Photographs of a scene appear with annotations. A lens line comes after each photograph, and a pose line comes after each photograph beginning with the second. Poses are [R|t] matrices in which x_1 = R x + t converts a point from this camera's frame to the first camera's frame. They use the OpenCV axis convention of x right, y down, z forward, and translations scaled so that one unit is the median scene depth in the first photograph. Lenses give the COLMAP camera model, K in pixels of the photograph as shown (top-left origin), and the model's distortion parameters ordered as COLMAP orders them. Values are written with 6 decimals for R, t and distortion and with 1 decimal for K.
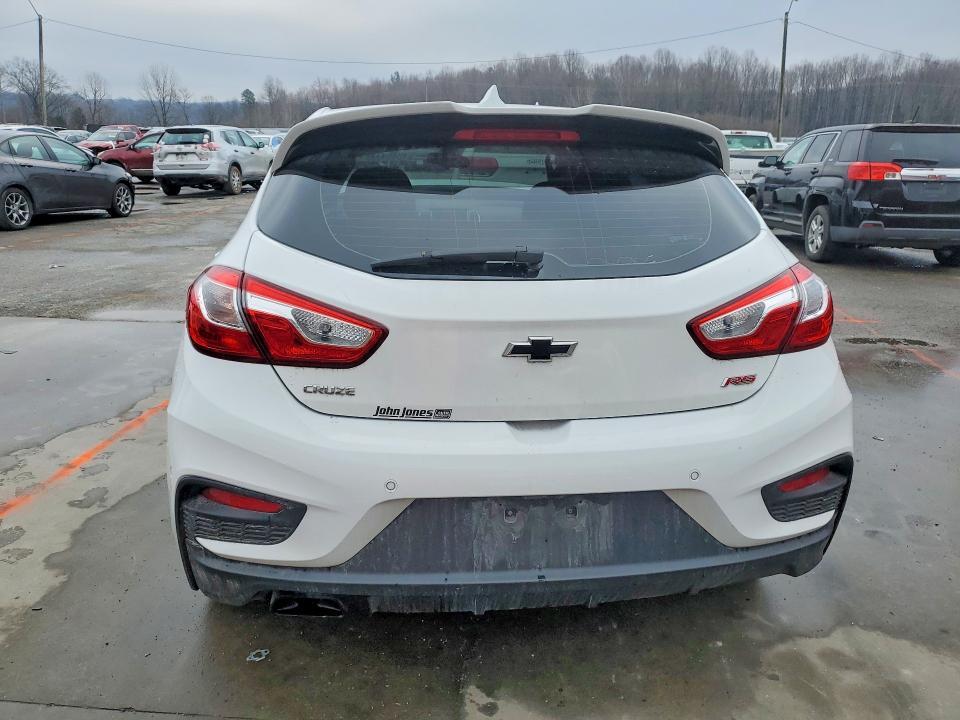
lens RADIAL K [[745.4, 0, 480.0], [0, 745.4, 360.0], [0, 0, 1]] dist [0.002962, 0.012809]
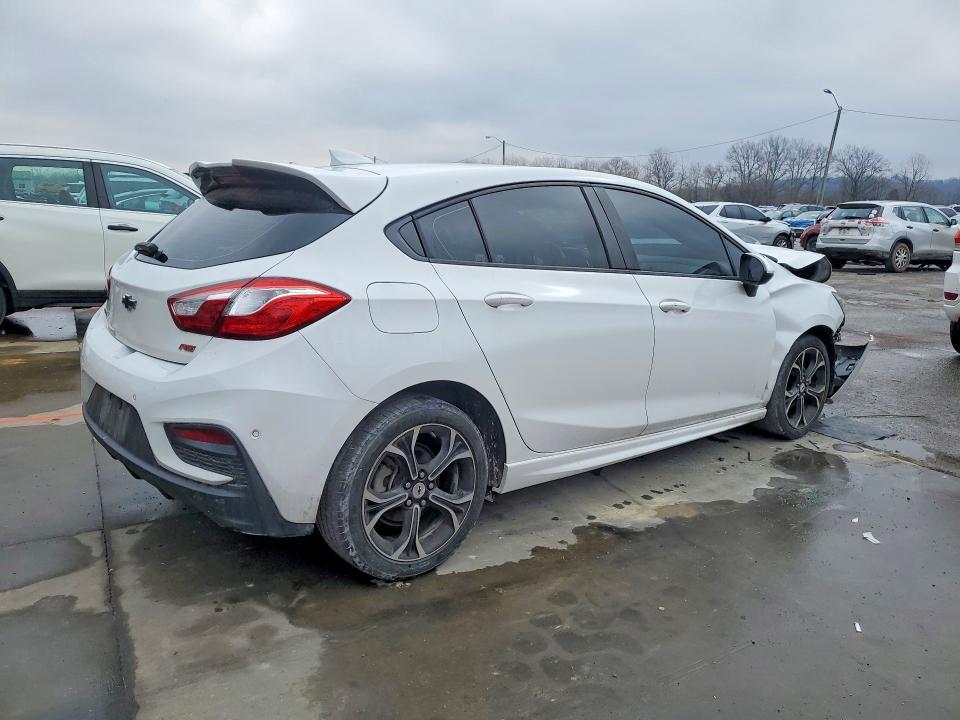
lens RADIAL K [[745.4, 0, 480.0], [0, 745.4, 360.0], [0, 0, 1]] dist [0.002962, 0.012809]
pose [[0.558453, 0.168346, -0.812274, 0.170681], [-0.249690, 0.967894, 0.028933, -0.011959], [0.791066, 0.186659, 0.582558, 0.061324]]
